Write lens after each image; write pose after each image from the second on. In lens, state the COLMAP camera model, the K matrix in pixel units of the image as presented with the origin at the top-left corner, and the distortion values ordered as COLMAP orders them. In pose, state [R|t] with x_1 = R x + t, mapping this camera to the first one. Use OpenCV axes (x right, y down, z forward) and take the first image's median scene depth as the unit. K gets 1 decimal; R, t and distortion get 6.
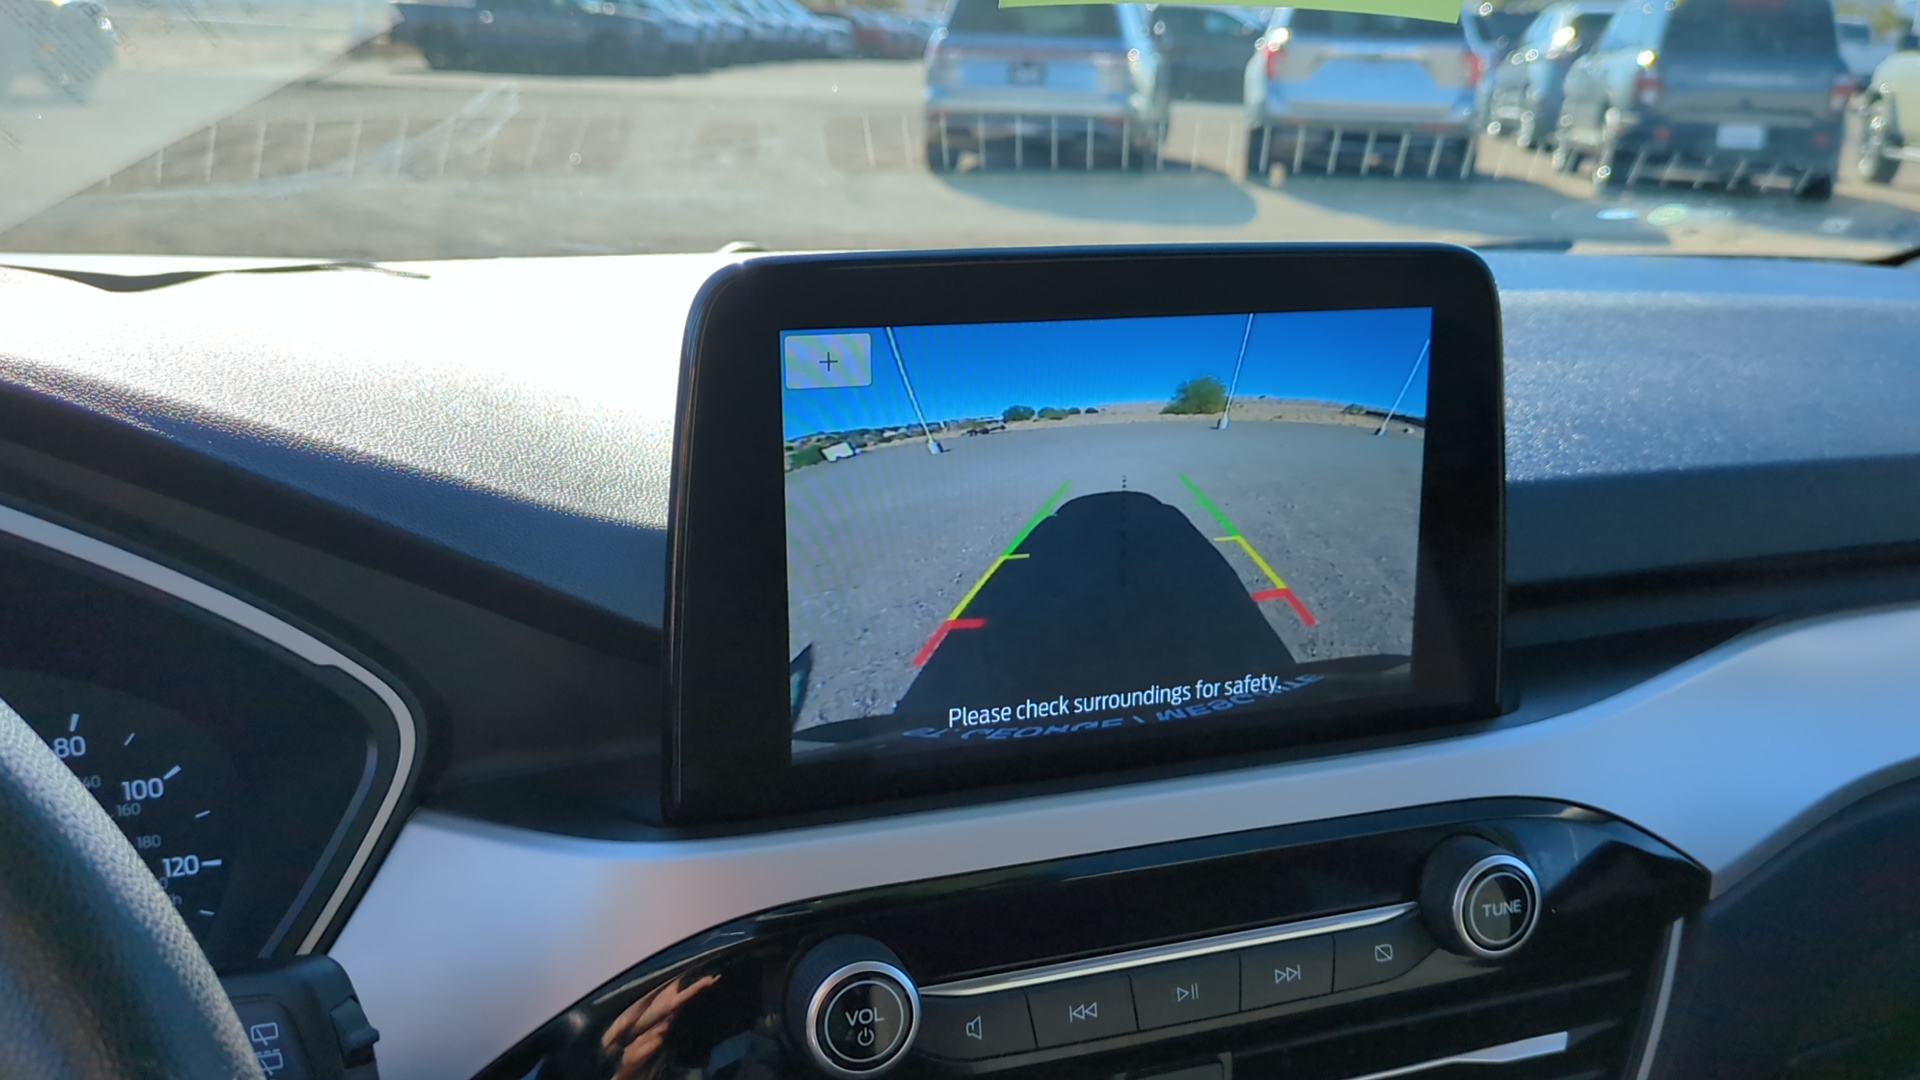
lens RADIAL K [[1637.4, 0, 960.0], [0, 1637.4, 540.0], [0, 0, 1]] dist [0.078545, -0.127174]
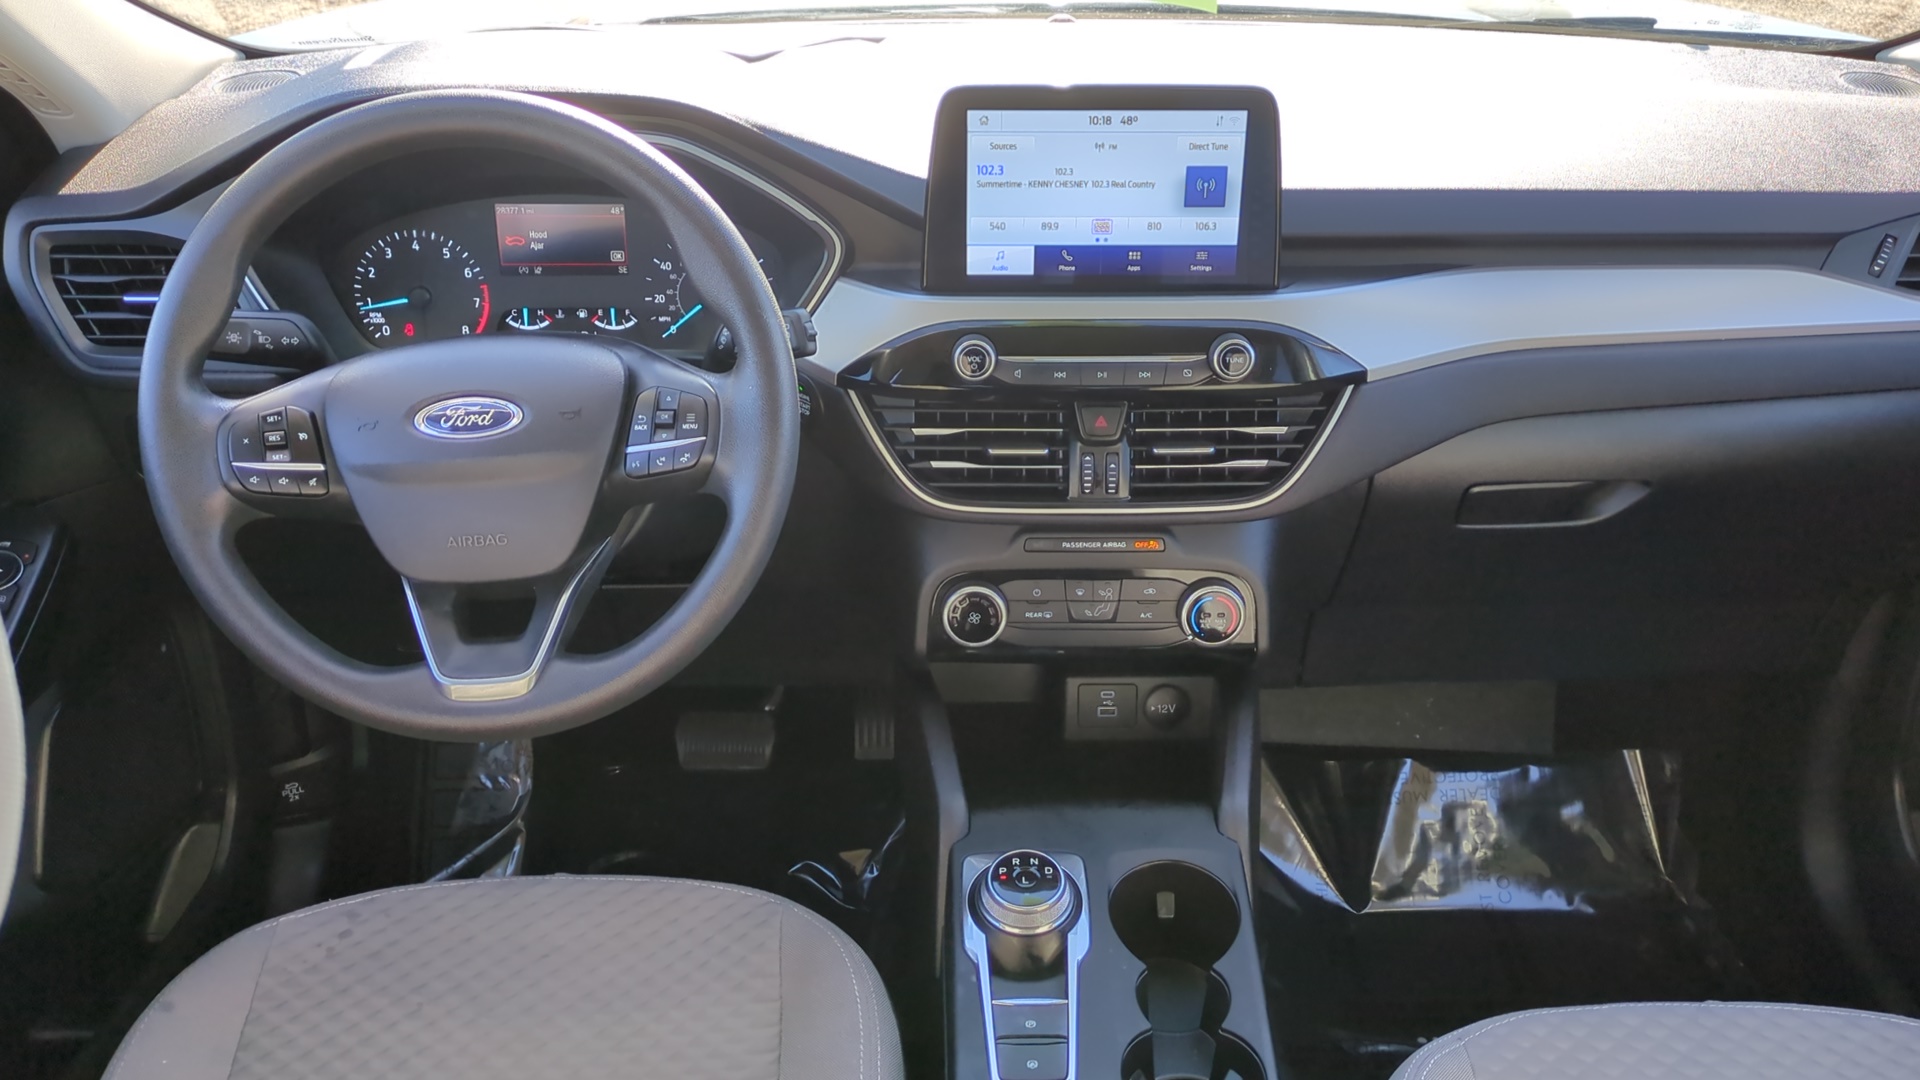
lens RADIAL K [[1625.5, 0, 965.9], [0, 1625.5, 553.1], [0, 0, 1]] dist [0.029931, -0.015966]
pose [[0.949163, 0.147365, -0.278160, 0.591120], [-0.081387, 0.968491, 0.235376, -0.038864], [0.304081, -0.200772, 0.931249, -1.324480]]
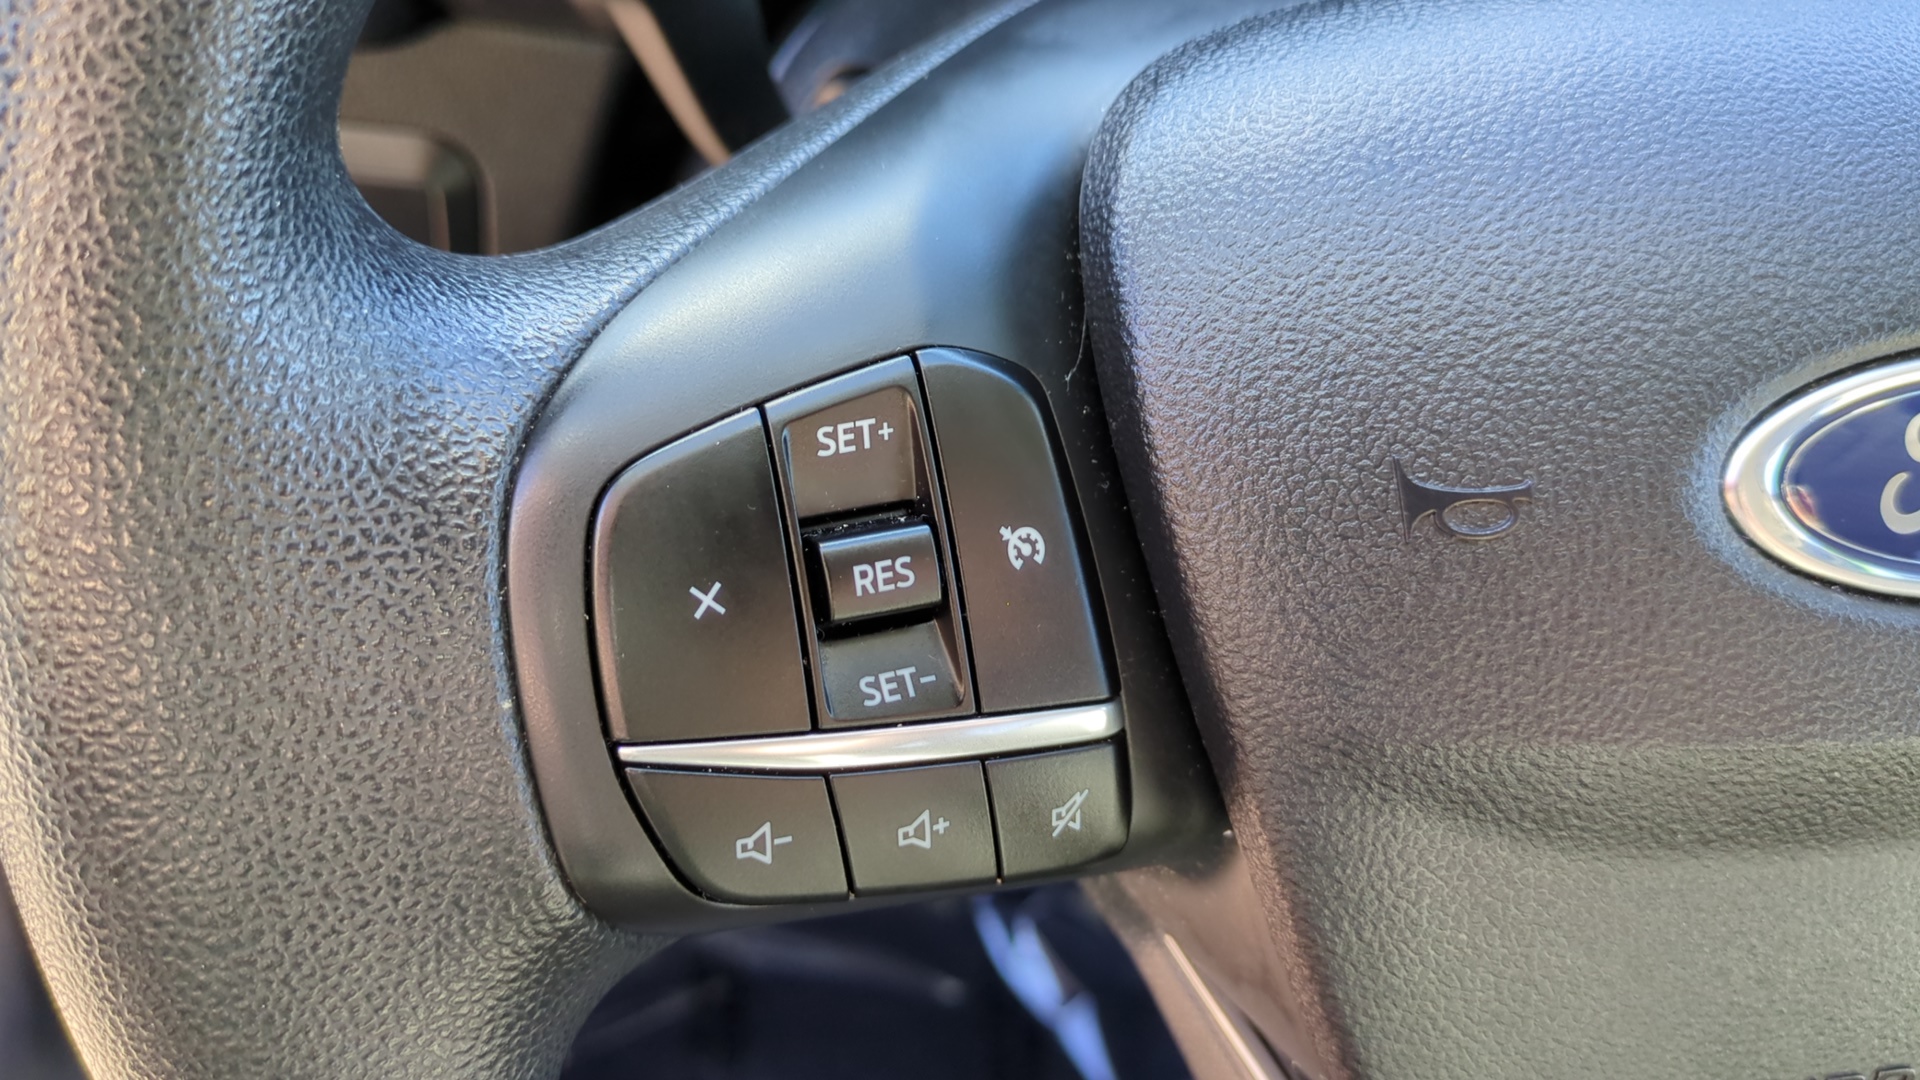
lens RADIAL K [[1625.5, 0, 965.9], [0, 1625.5, 553.1], [0, 0, 1]] dist [0.029931, -0.015966]
pose [[0.966410, 0.249675, -0.060945, -0.740856], [-0.201309, 0.882800, 0.424427, 0.230304], [0.159771, -0.397901, 0.903409, 0.017783]]
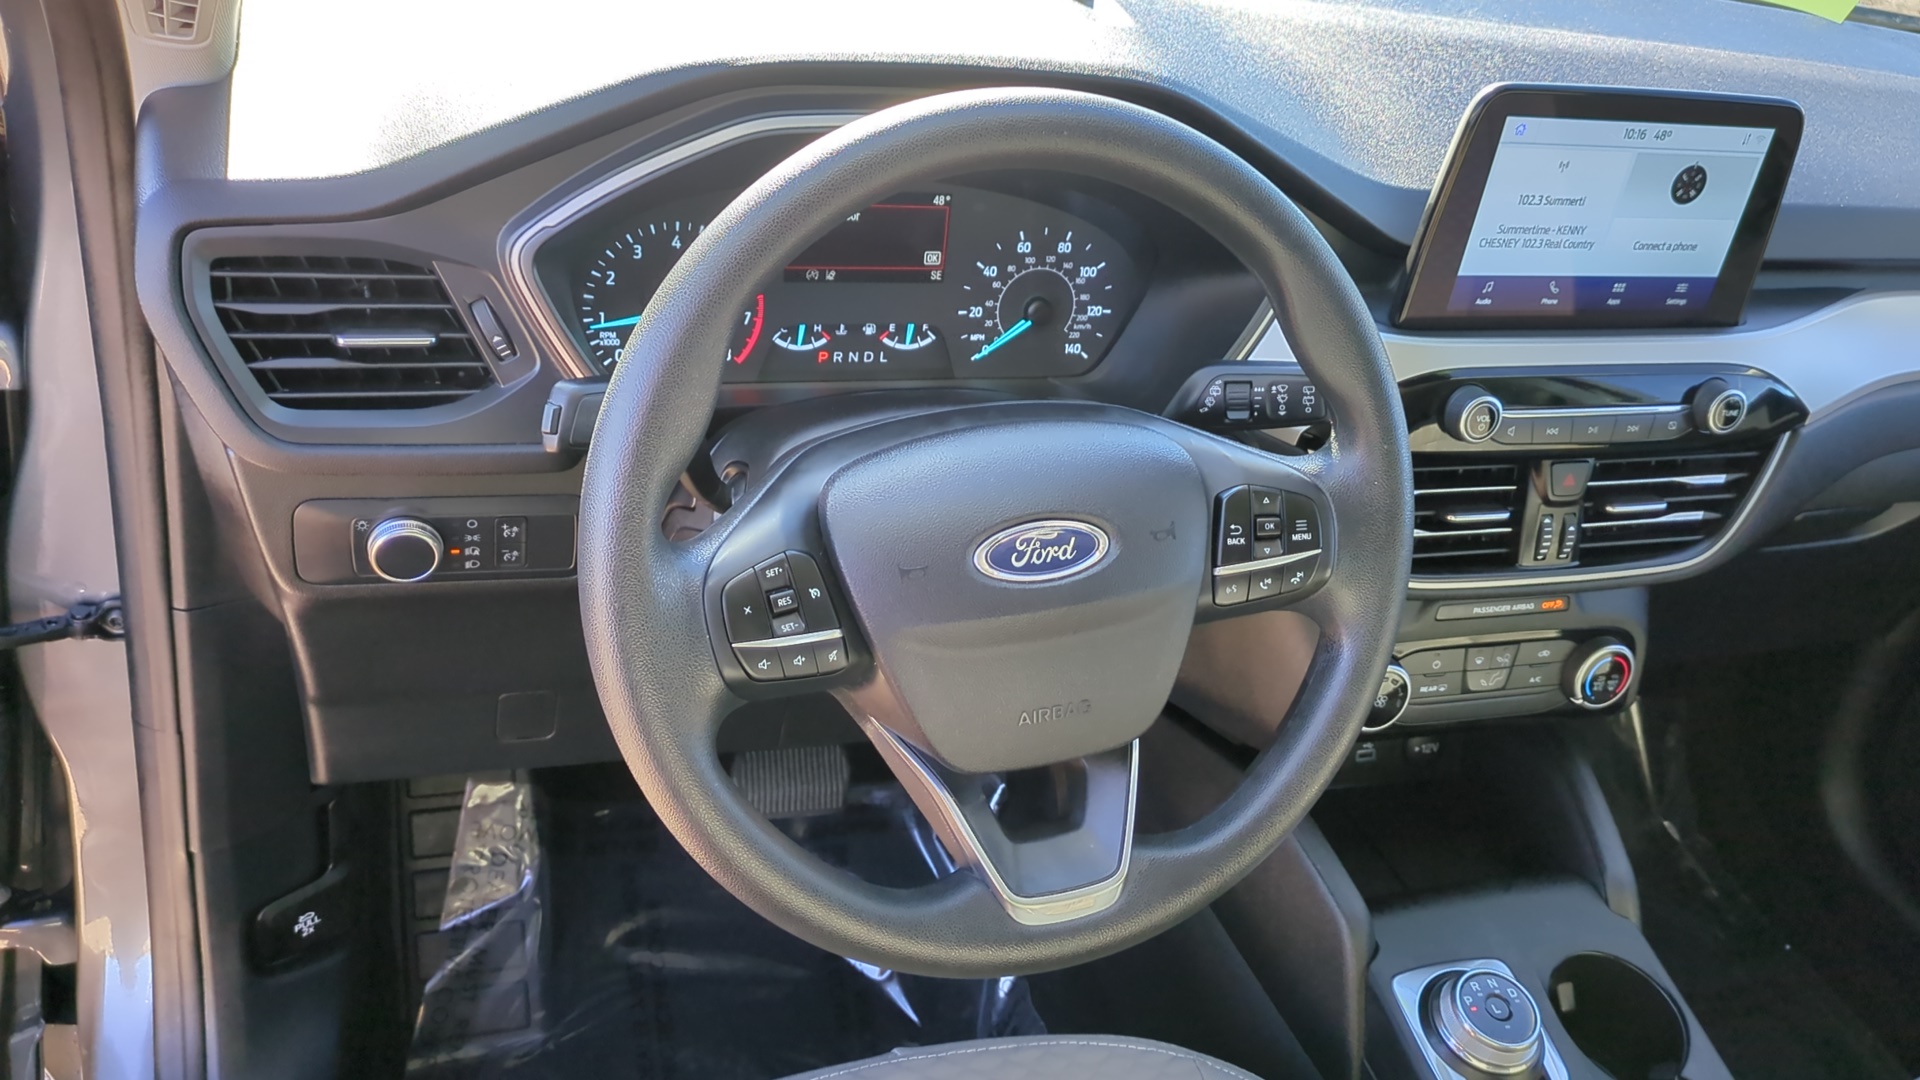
lens RADIAL K [[1610.4, 0, 960.0], [0, 1610.4, 540.0], [0, 0, 1]] dist [0.069639, -0.101338]
pose [[0.989357, 0.129027, 0.067260, -0.725503], [-0.143291, 0.944300, 0.296252, -0.102070], [-0.025289, -0.302737, 0.952739, -0.981002]]
